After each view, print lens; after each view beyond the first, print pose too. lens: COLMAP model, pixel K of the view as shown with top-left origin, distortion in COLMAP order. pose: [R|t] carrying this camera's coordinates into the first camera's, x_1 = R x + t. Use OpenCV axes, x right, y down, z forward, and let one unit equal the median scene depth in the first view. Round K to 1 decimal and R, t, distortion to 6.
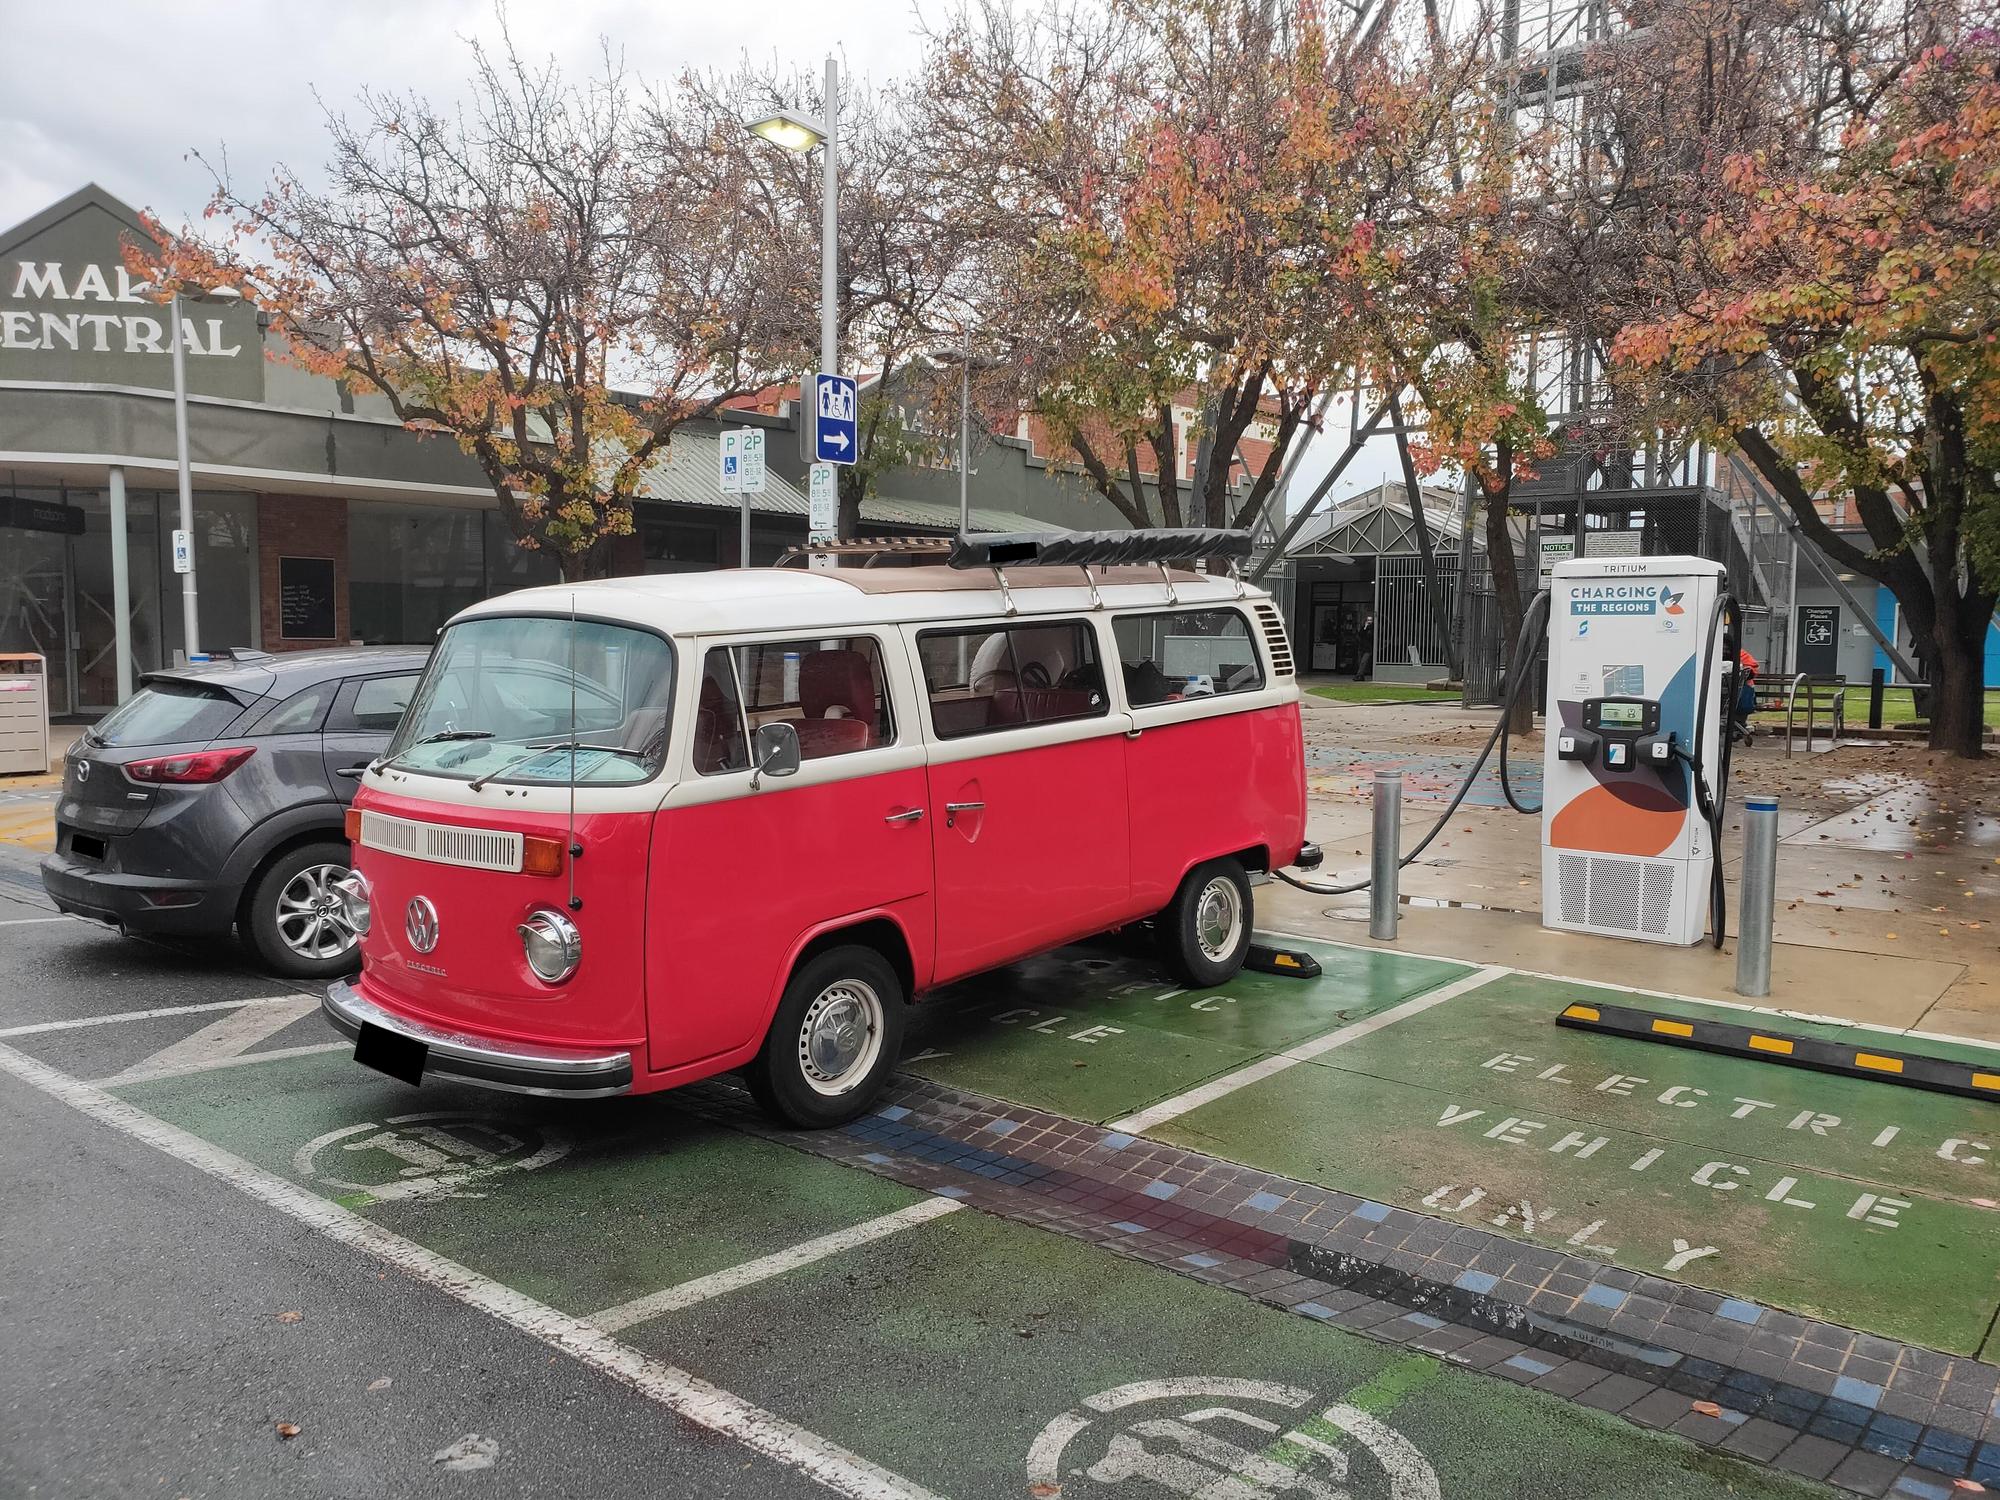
lens RADIAL K [[1566.6, 0, 1006.1], [0, 1566.6, 746.2], [0, 0, 1]] dist [0.011000, 0.002818]
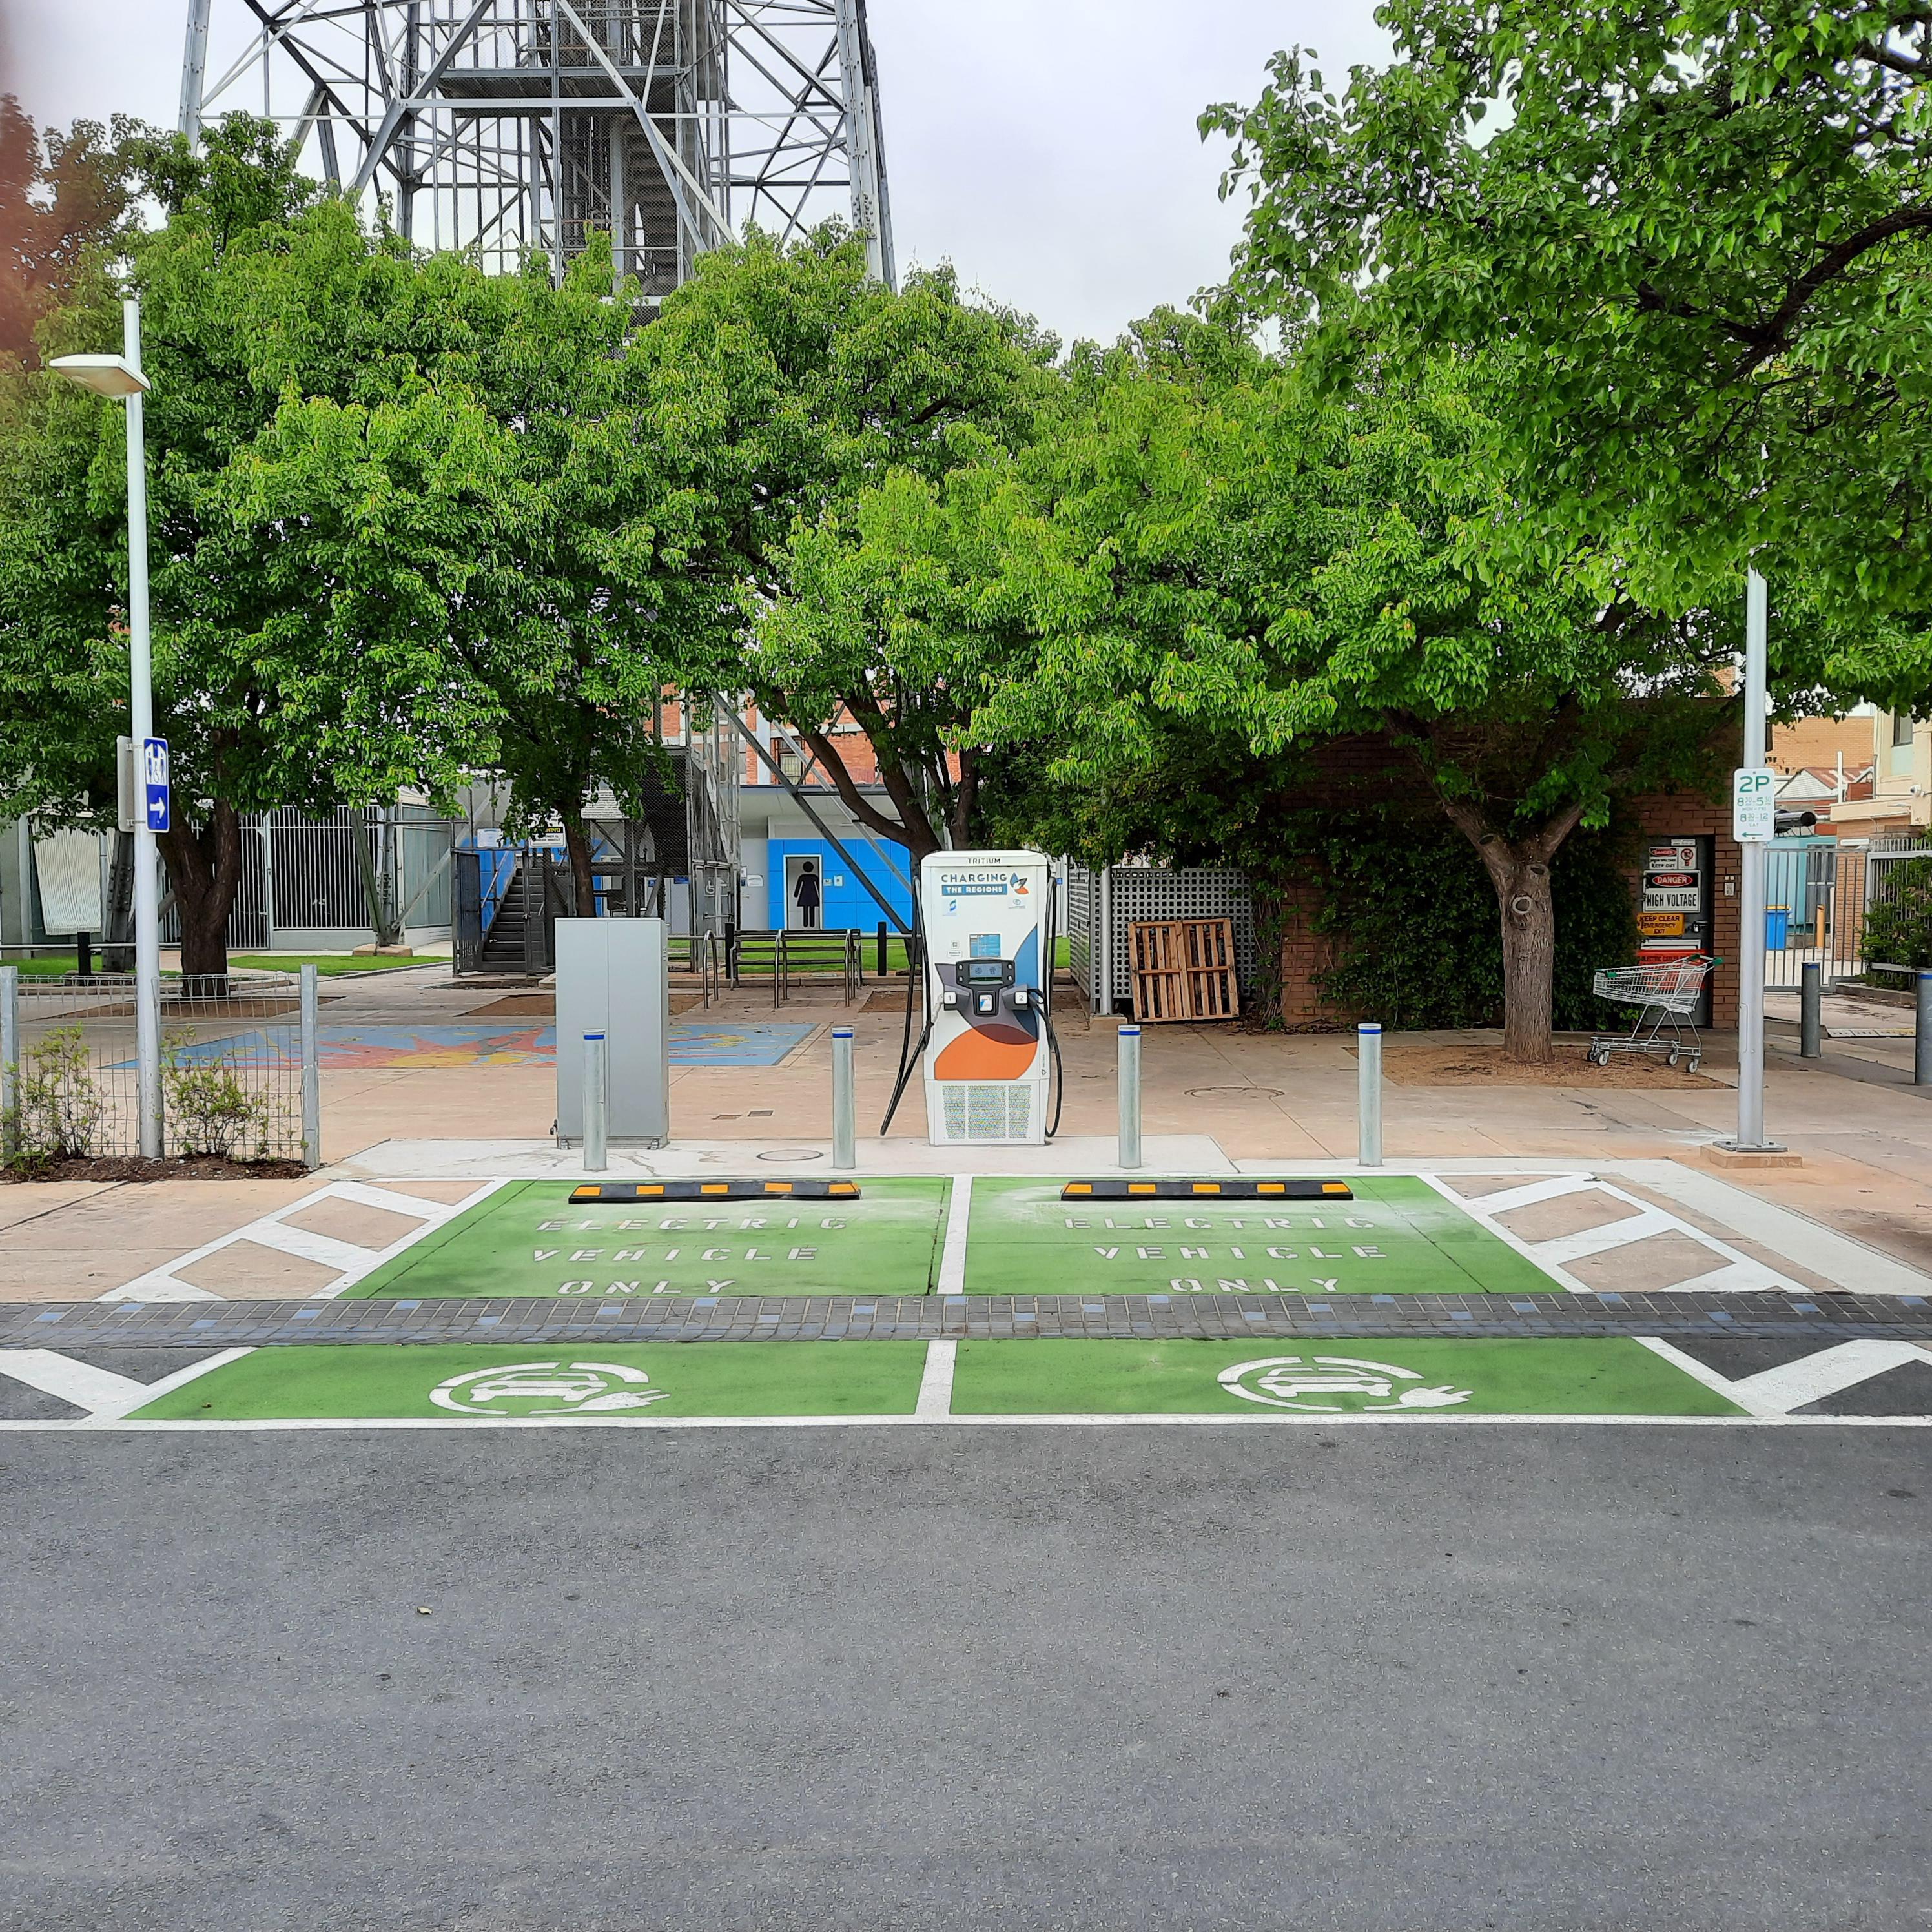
lens RADIAL K [[1859.5, 0, 966.0], [0, 1859.5, 966.0], [0, 0, 1]] dist [0.093844, -0.203091]
pose [[0.777693, -0.046295, 0.626937, -0.330329], [0.063714, 0.997954, -0.005342, -0.010346], [-0.625407, 0.044099, 0.779051, -0.103246]]
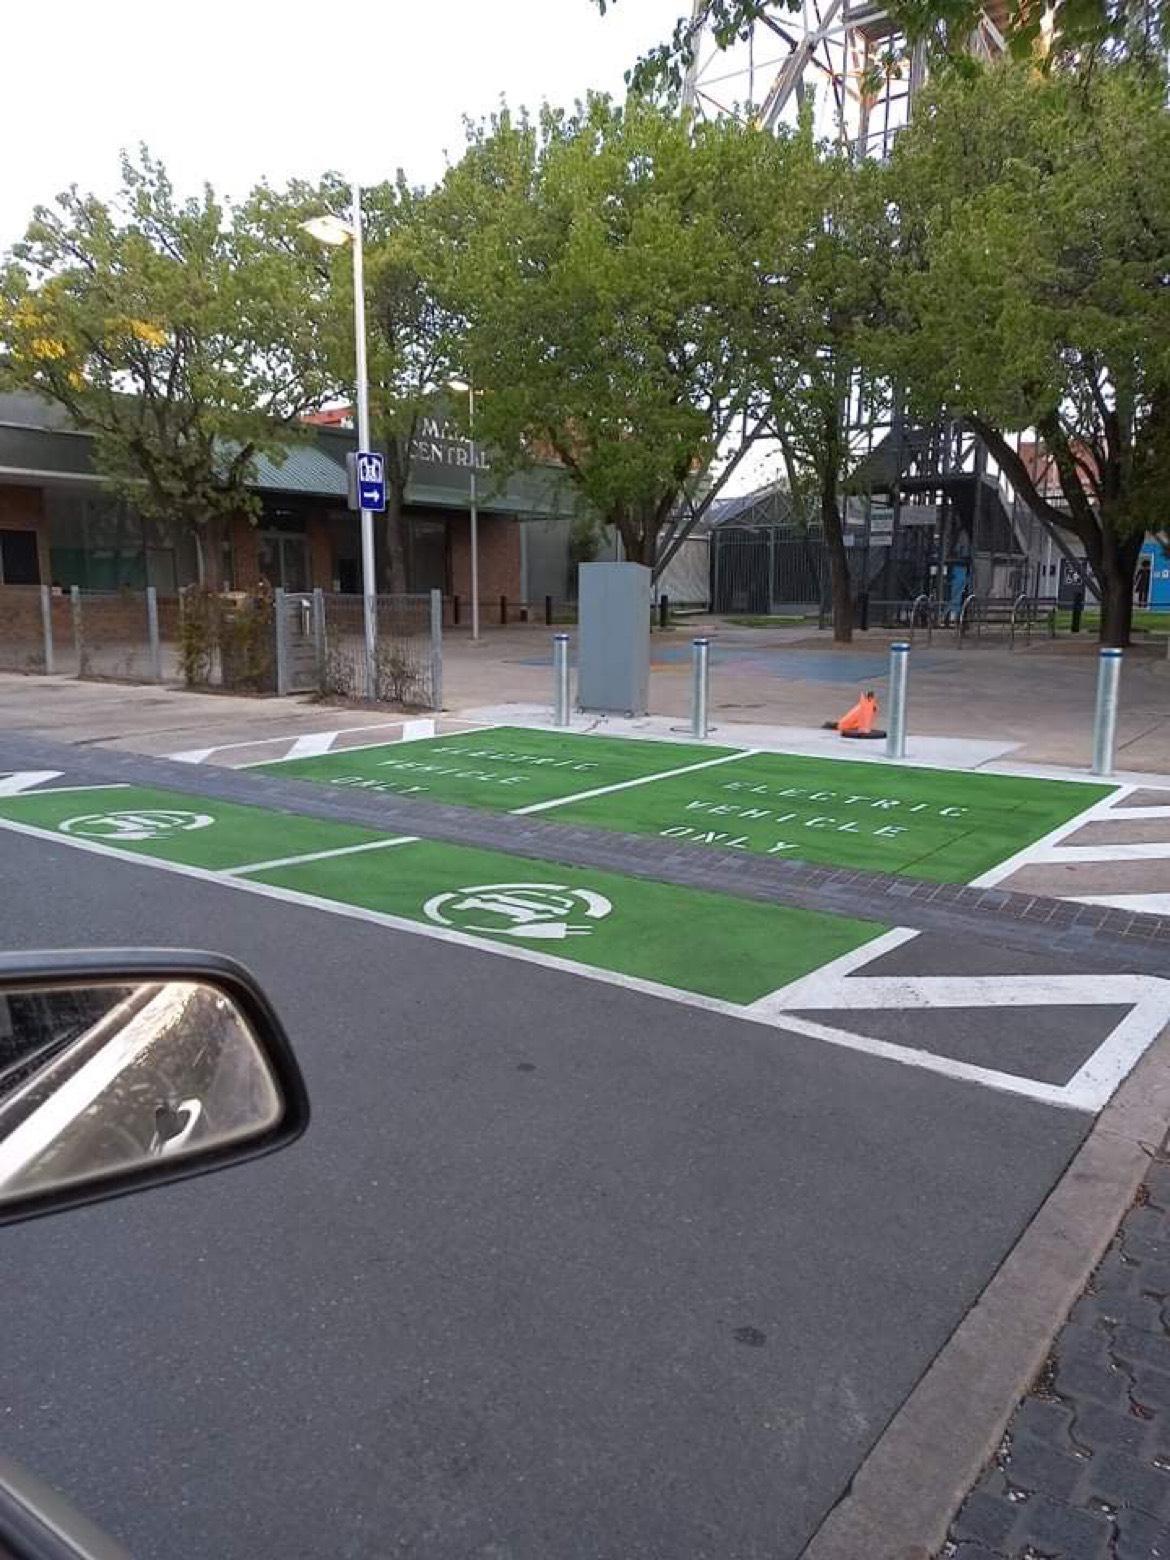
lens RADIAL K [[1116.0, 0, 577.3], [0, 1116.0, 791.7], [0, 0, 1]] dist [0.032134, -0.000632]
pose [[0.999036, -0.018397, 0.039869, 0.034899], [0.014124, 0.994381, 0.104916, 0.029762], [-0.041575, -0.104252, 0.993682, -0.112407]]
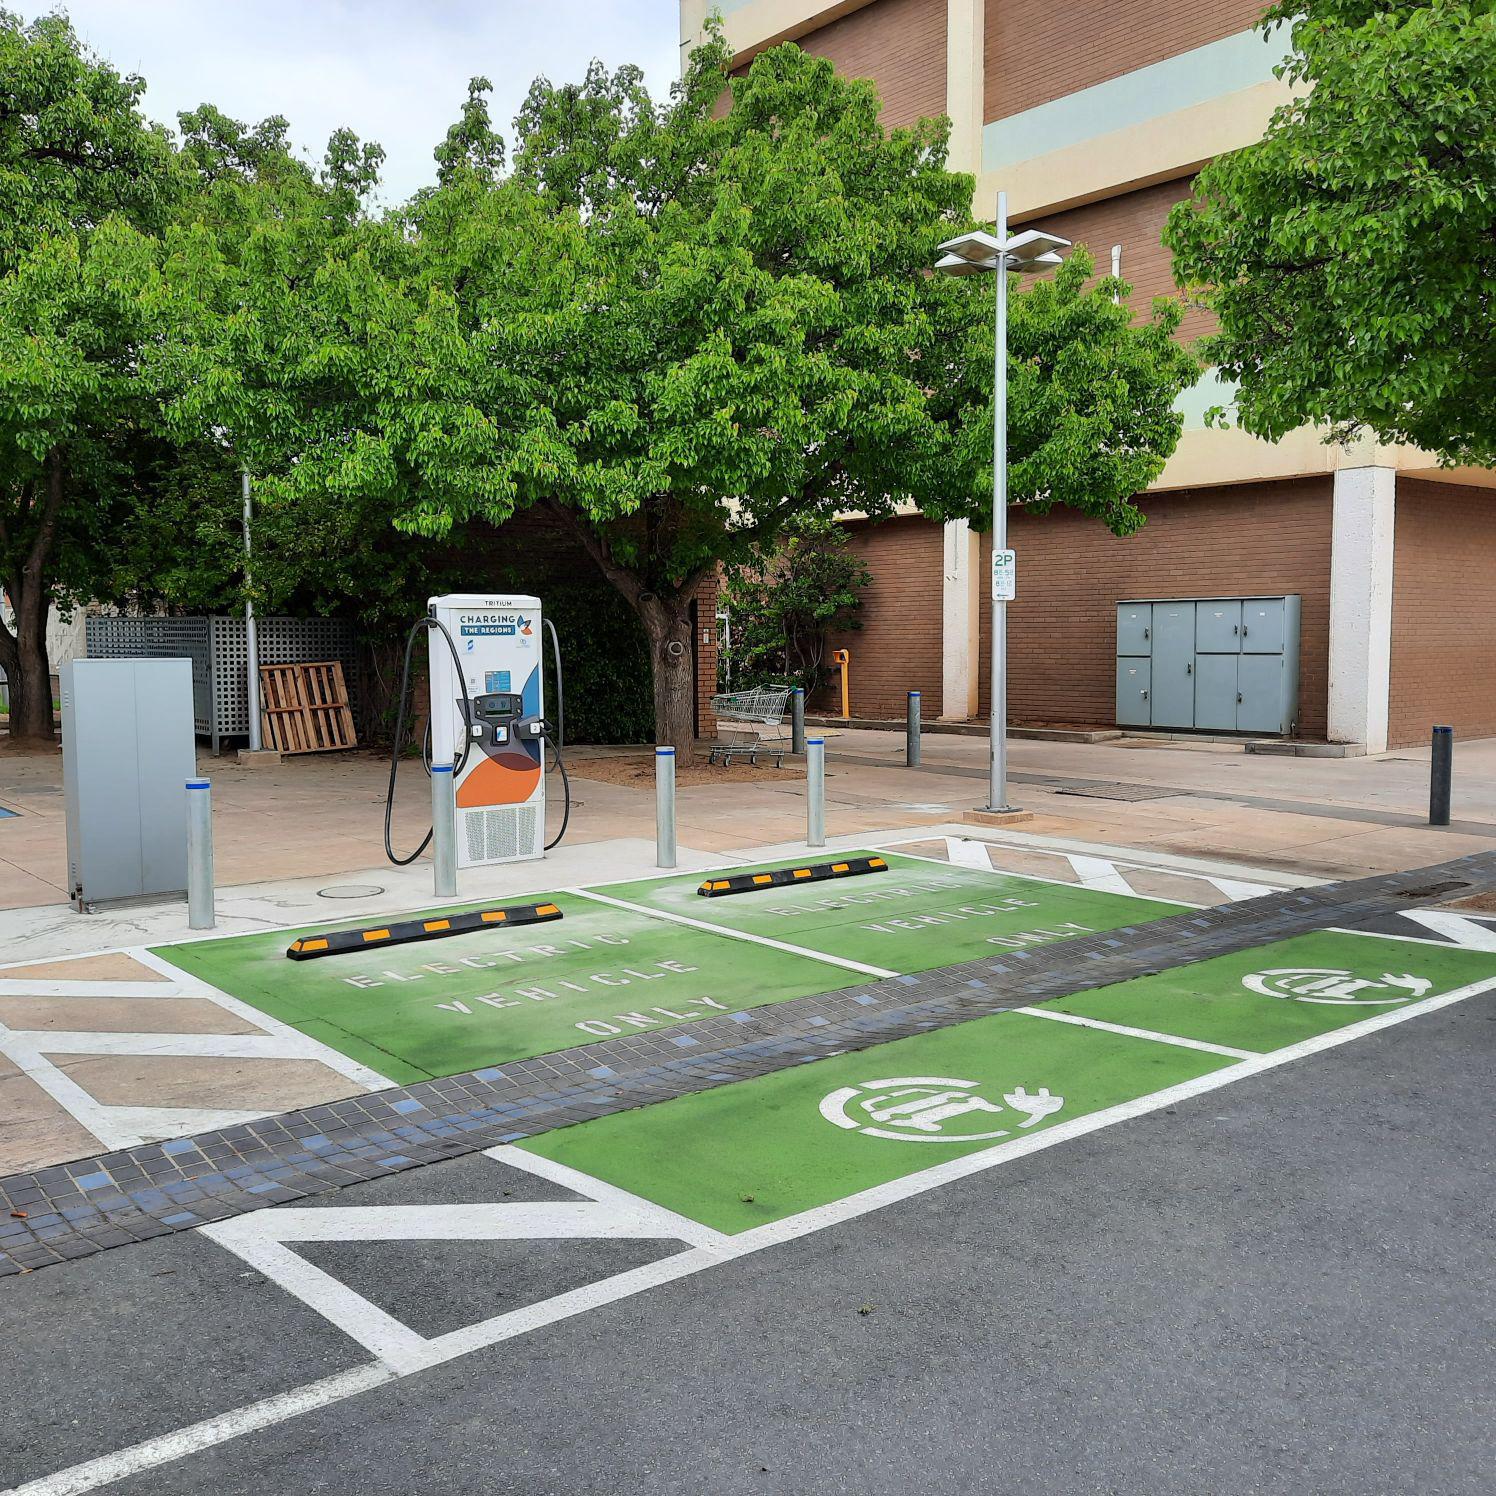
lens RADIAL K [[1457.4, 0, 748.0], [0, 1457.4, 748.0], [0, 0, 1]] dist [0.046673, -0.026407]
pose [[0.183430, -0.090329, 0.978874, -0.488354], [0.079925, 0.993843, 0.076734, -0.037333], [-0.979778, 0.064161, 0.189520, 0.305052]]
